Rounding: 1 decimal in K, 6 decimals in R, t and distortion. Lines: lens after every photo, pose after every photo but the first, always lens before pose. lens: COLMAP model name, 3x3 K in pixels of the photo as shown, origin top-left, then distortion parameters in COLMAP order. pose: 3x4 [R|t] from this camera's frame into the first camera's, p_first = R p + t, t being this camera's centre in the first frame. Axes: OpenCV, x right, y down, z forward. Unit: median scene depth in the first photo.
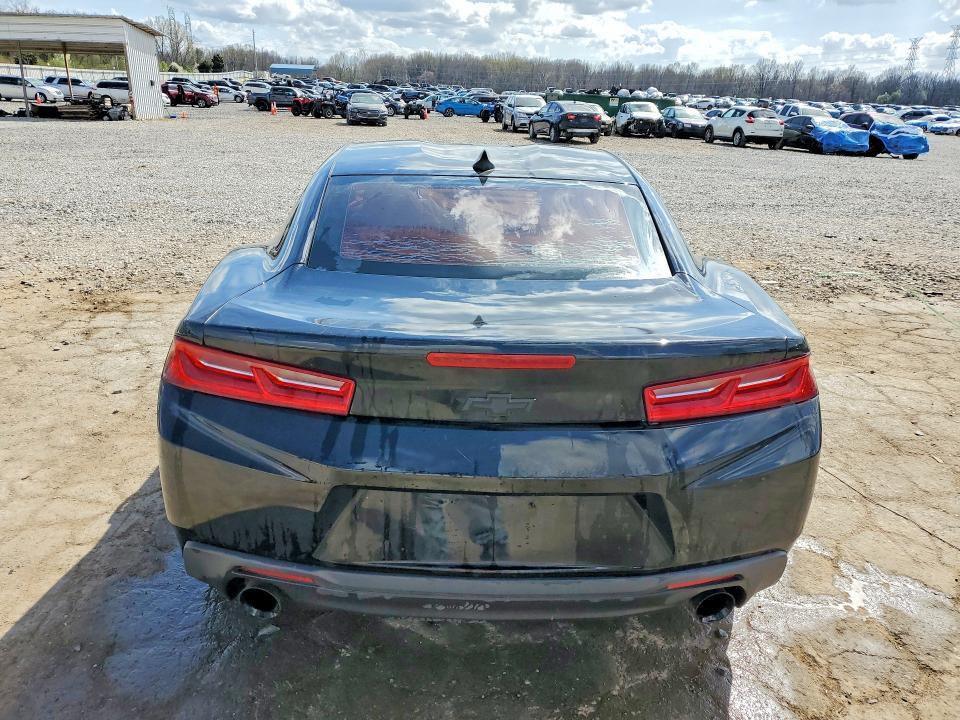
lens RADIAL K [[816.8, 0, 480.0], [0, 816.8, 360.0], [0, 0, 1]] dist [0.012894, 0.011730]
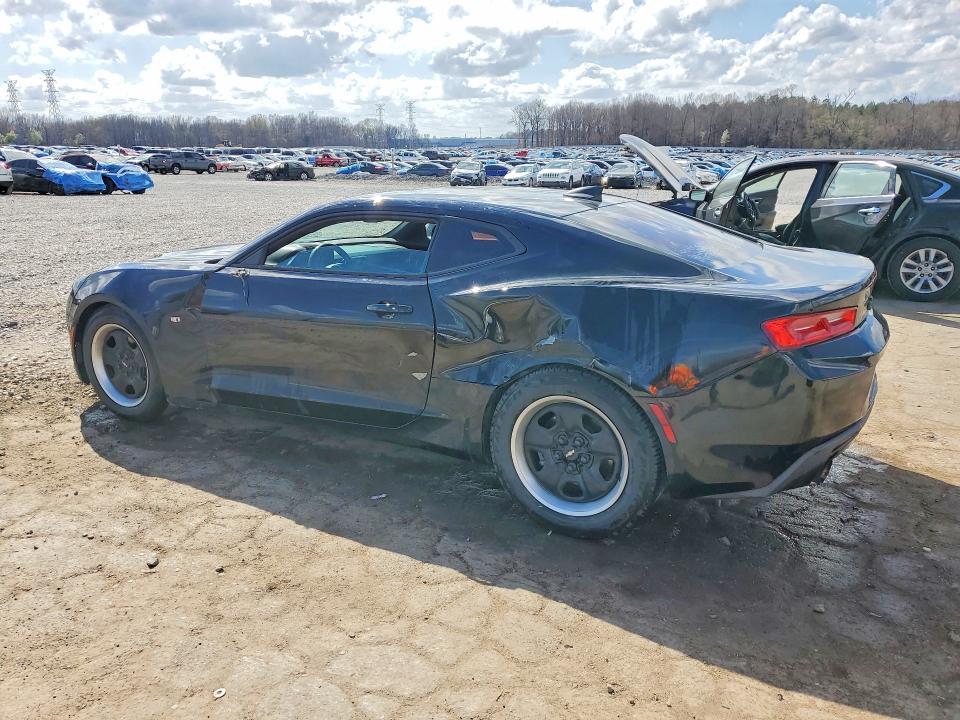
lens RADIAL K [[816.8, 0, 480.0], [0, 816.8, 360.0], [0, 0, 1]] dist [0.012894, 0.011730]
pose [[0.445563, -0.252075, 0.859029, -0.287394], [0.288052, 0.948882, 0.129034, -0.045908], [-0.847644, 0.189952, 0.495398, 0.115918]]
